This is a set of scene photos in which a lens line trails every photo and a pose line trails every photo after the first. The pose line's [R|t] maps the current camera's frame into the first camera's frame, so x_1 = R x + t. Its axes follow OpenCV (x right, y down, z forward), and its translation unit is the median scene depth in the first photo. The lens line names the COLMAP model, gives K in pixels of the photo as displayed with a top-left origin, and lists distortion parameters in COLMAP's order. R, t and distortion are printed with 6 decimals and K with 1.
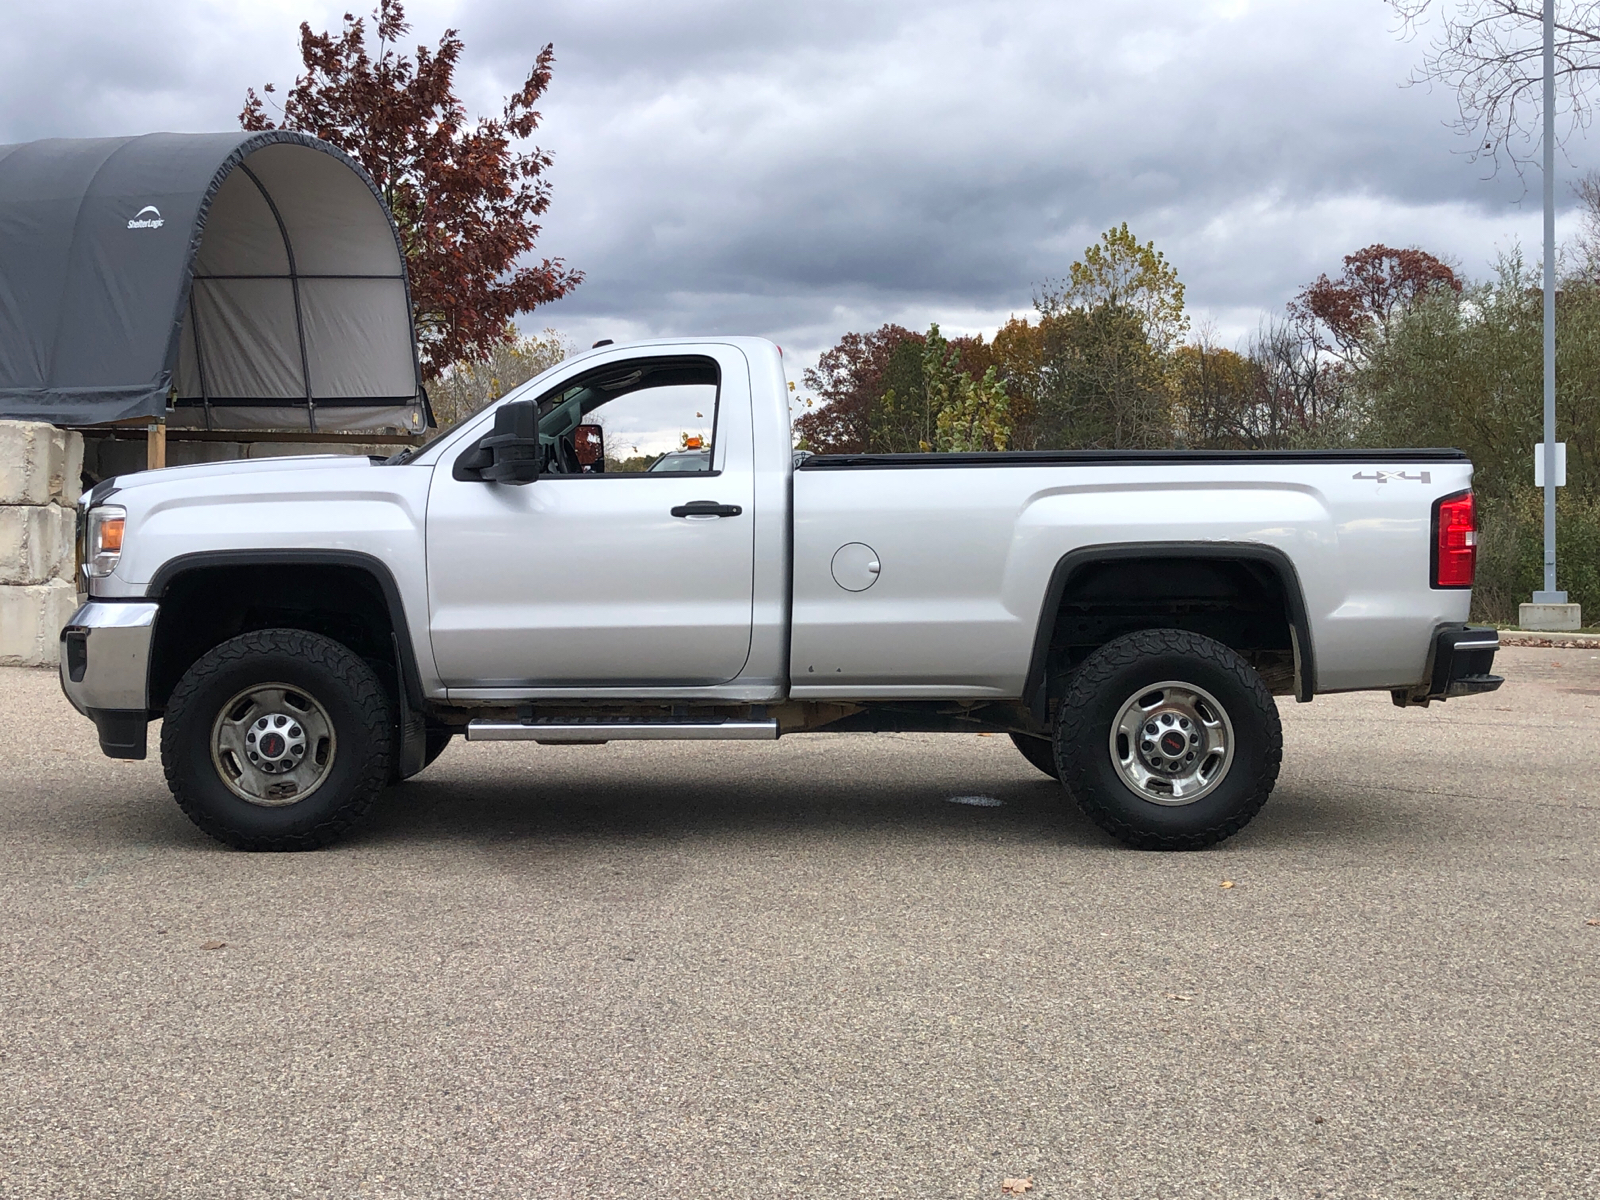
lens RADIAL K [[1998.5, 0, 790.4], [0, 1998.5, 541.9], [0, 0, 1]] dist [0.185503, -0.674711]
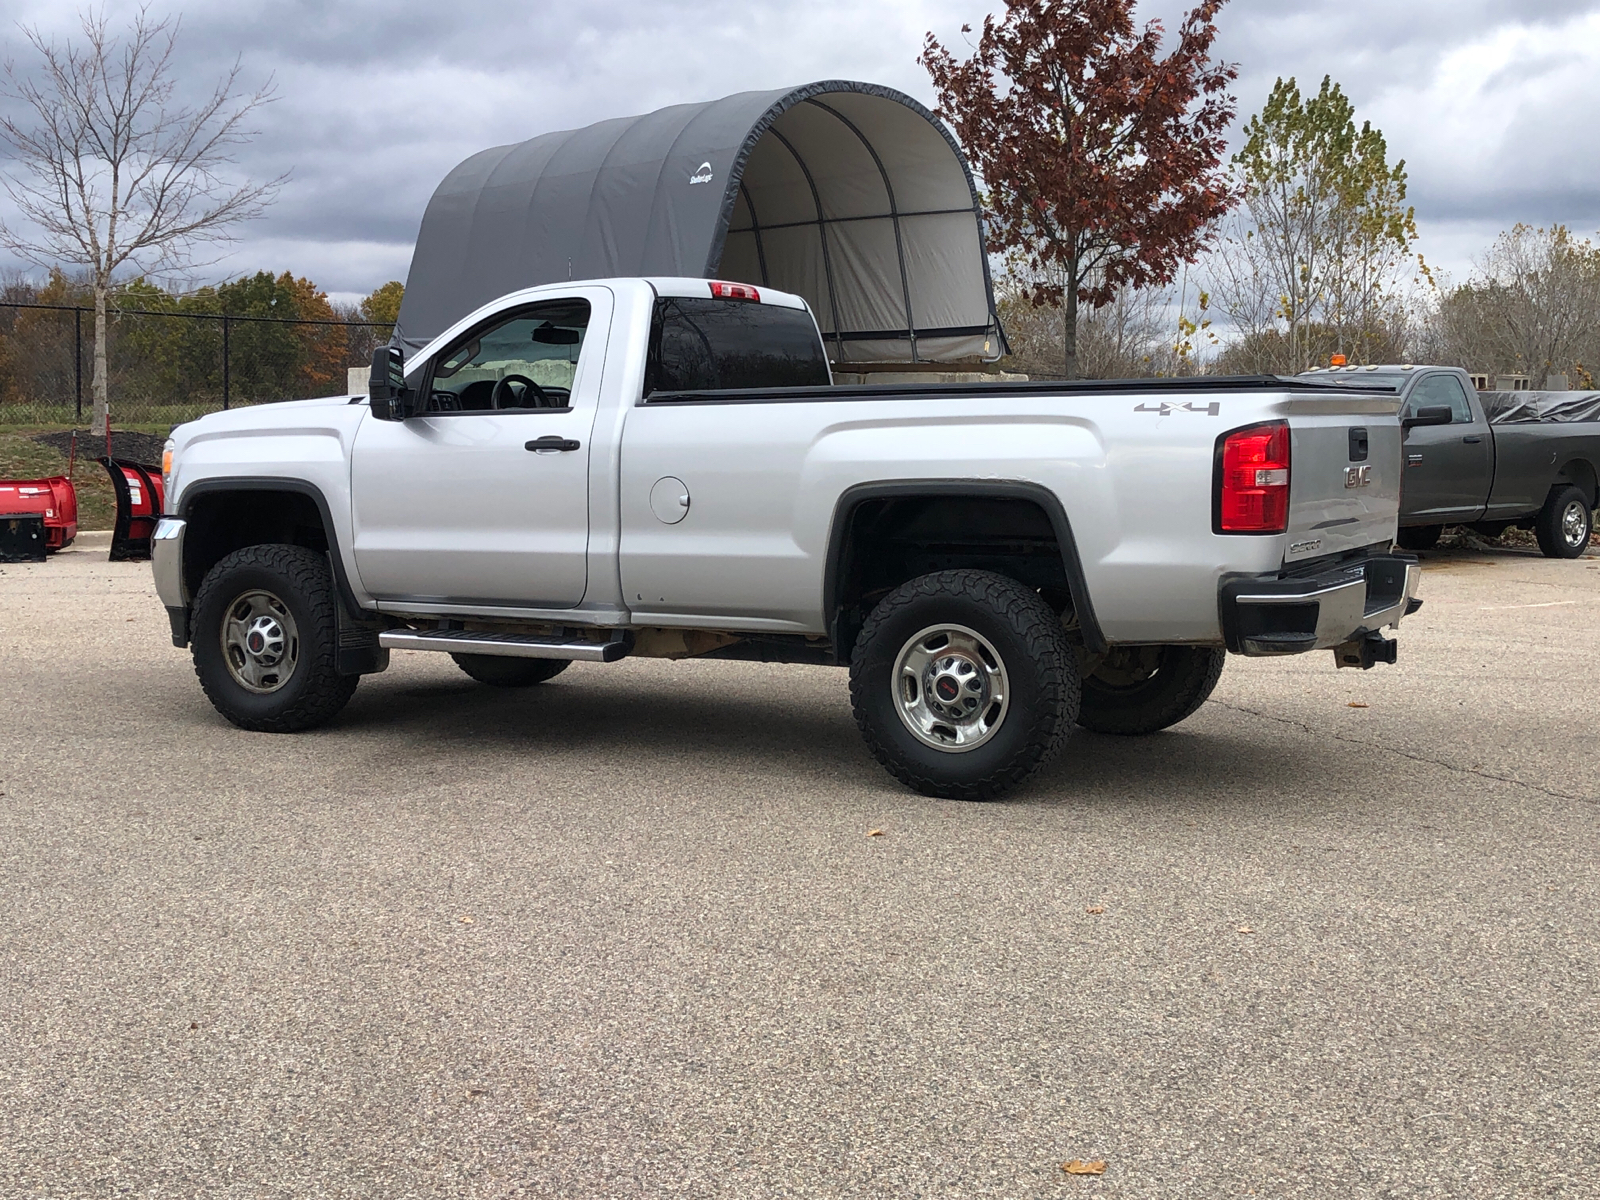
lens RADIAL K [[1998.5, 0, 790.4], [0, 1998.5, 541.9], [0, 0, 1]] dist [0.185503, -0.674711]
pose [[0.861319, 0.026237, -0.507386, 0.606005], [-0.005666, 0.999100, 0.042044, -0.009542], [0.508032, -0.033338, 0.860692, 0.139586]]
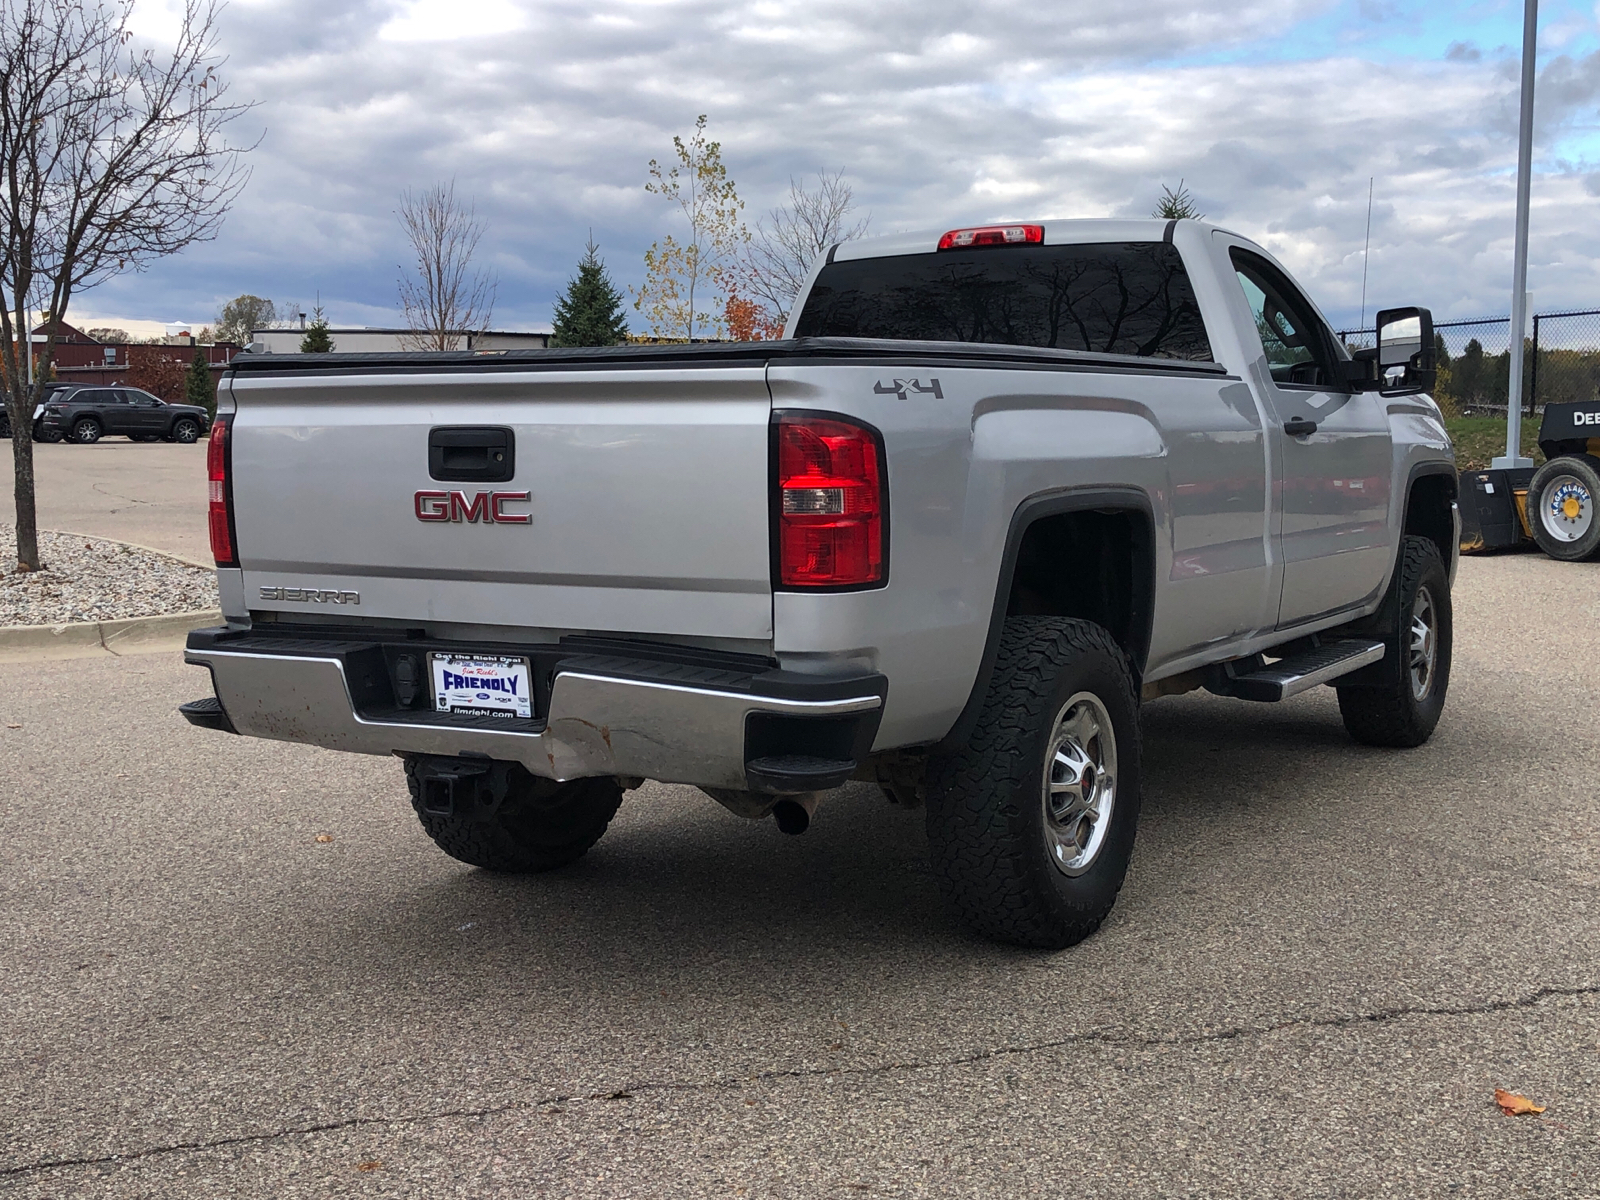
lens RADIAL K [[1998.5, 0, 790.4], [0, 1998.5, 541.9], [0, 0, 1]] dist [0.185503, -0.674711]
pose [[-0.534682, 0.062714, -0.842723, 0.801501], [-0.007163, 0.996870, 0.078730, -0.038916], [0.845023, 0.048131, -0.532559, 1.521124]]
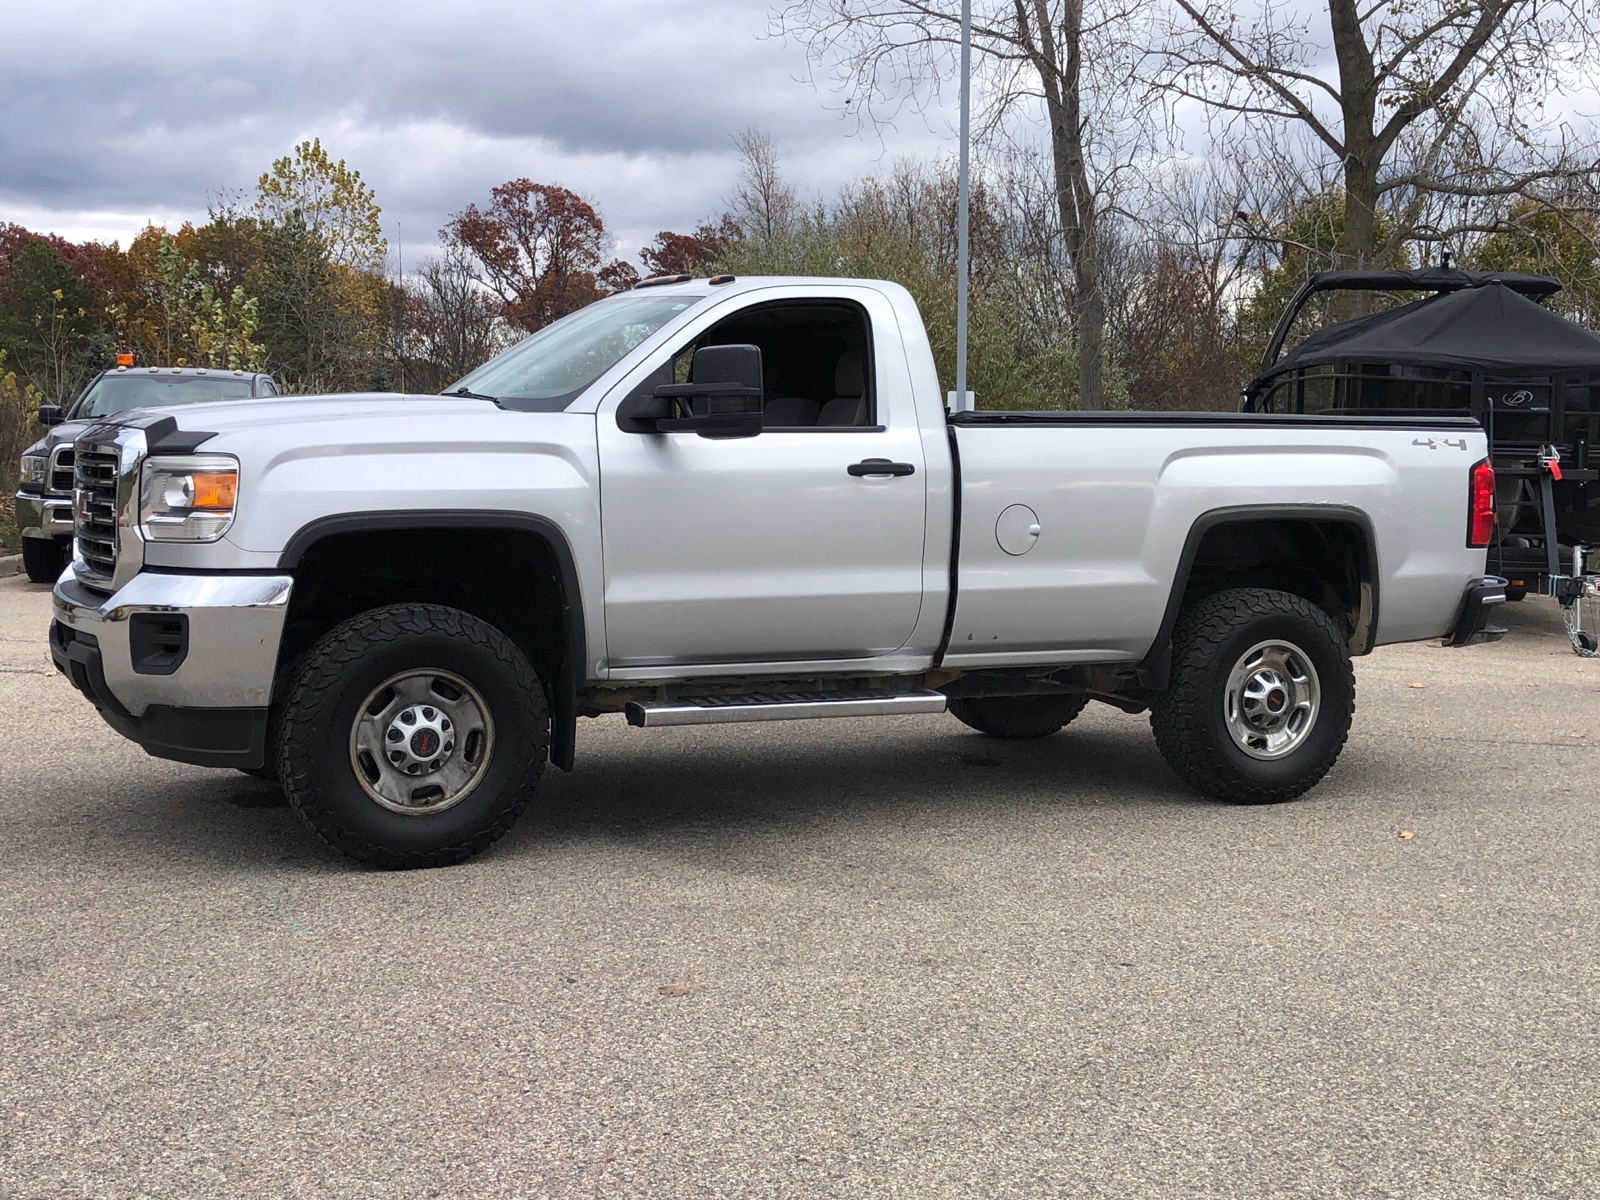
lens RADIAL K [[1998.5, 0, 790.4], [0, 1998.5, 541.9], [0, 0, 1]] dist [0.185503, -0.674711]
pose [[0.904024, -0.004924, 0.427454, -0.471594], [-0.011562, 0.999286, 0.035964, -0.014748], [-0.427326, -0.037454, 0.903321, 0.177275]]
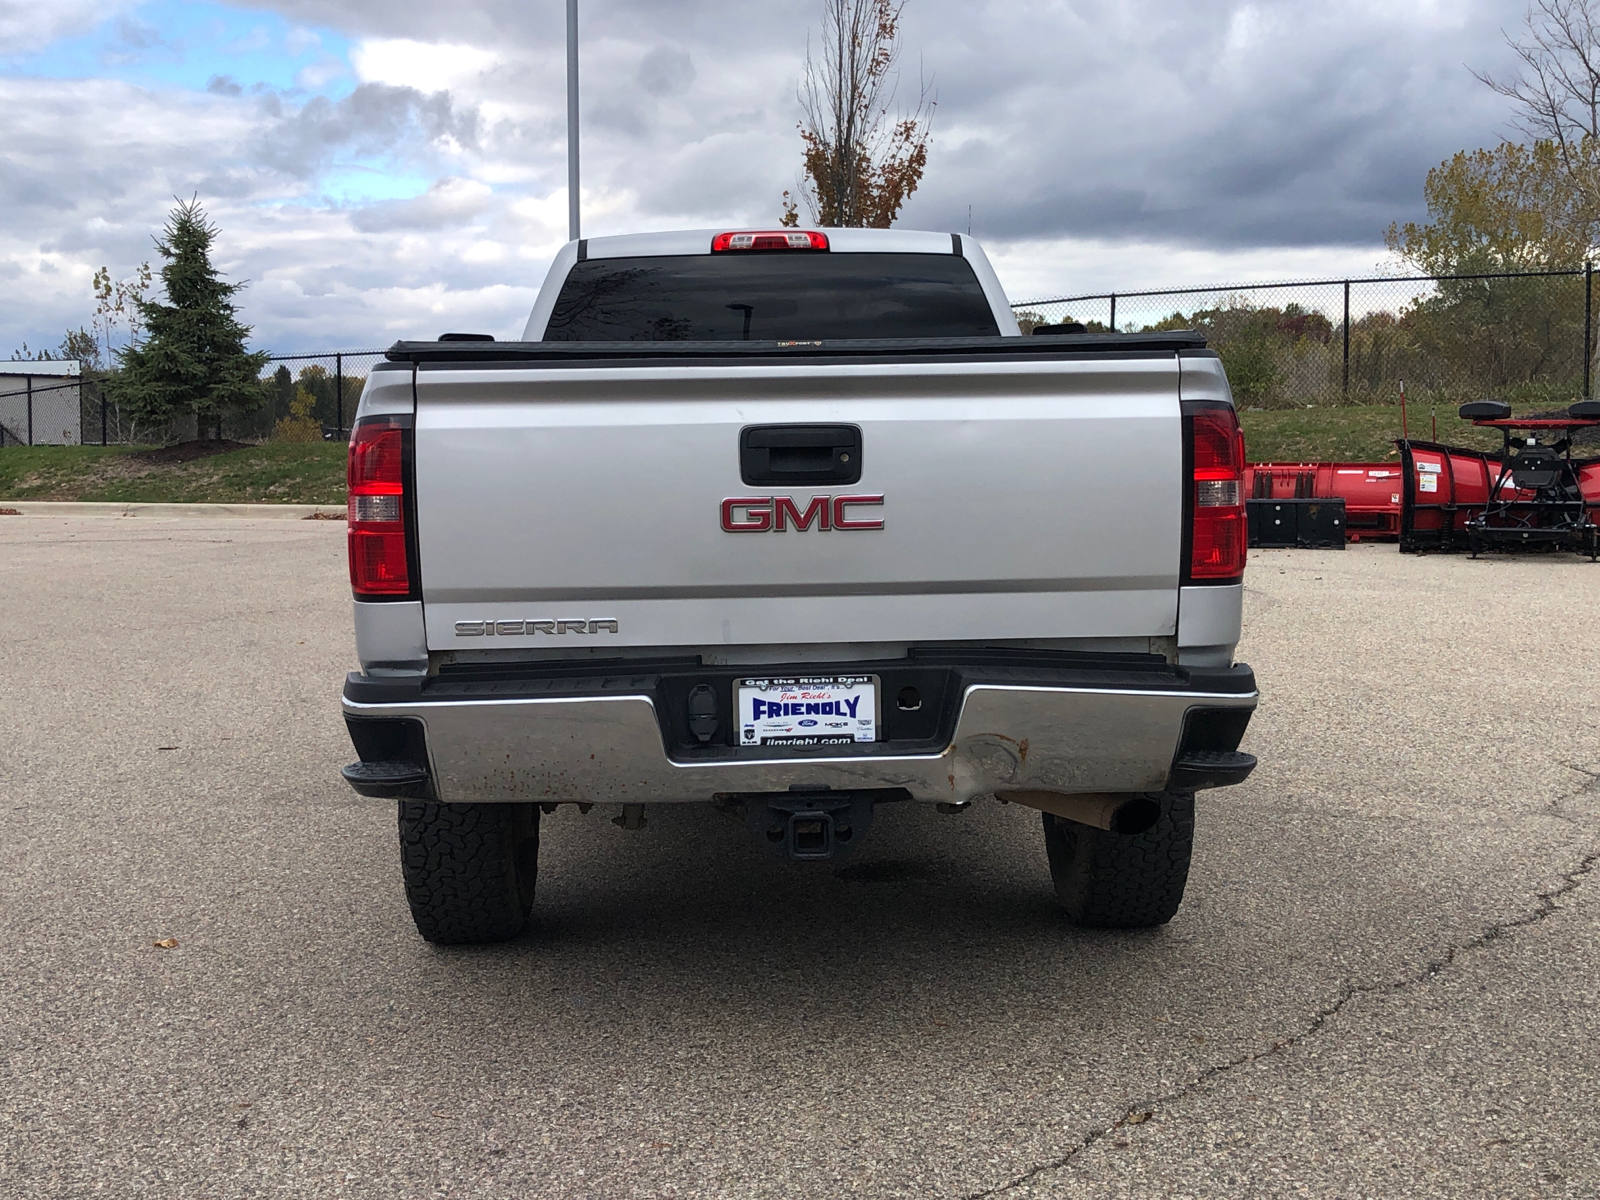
lens RADIAL K [[1998.5, 0, 790.4], [0, 1998.5, 541.9], [0, 0, 1]] dist [0.185503, -0.674711]
pose [[0.016074, 0.062608, -0.997909, 0.883796], [-0.005325, 0.998029, 0.062530, -0.027459], [0.999857, 0.004308, 0.016376, 1.109676]]
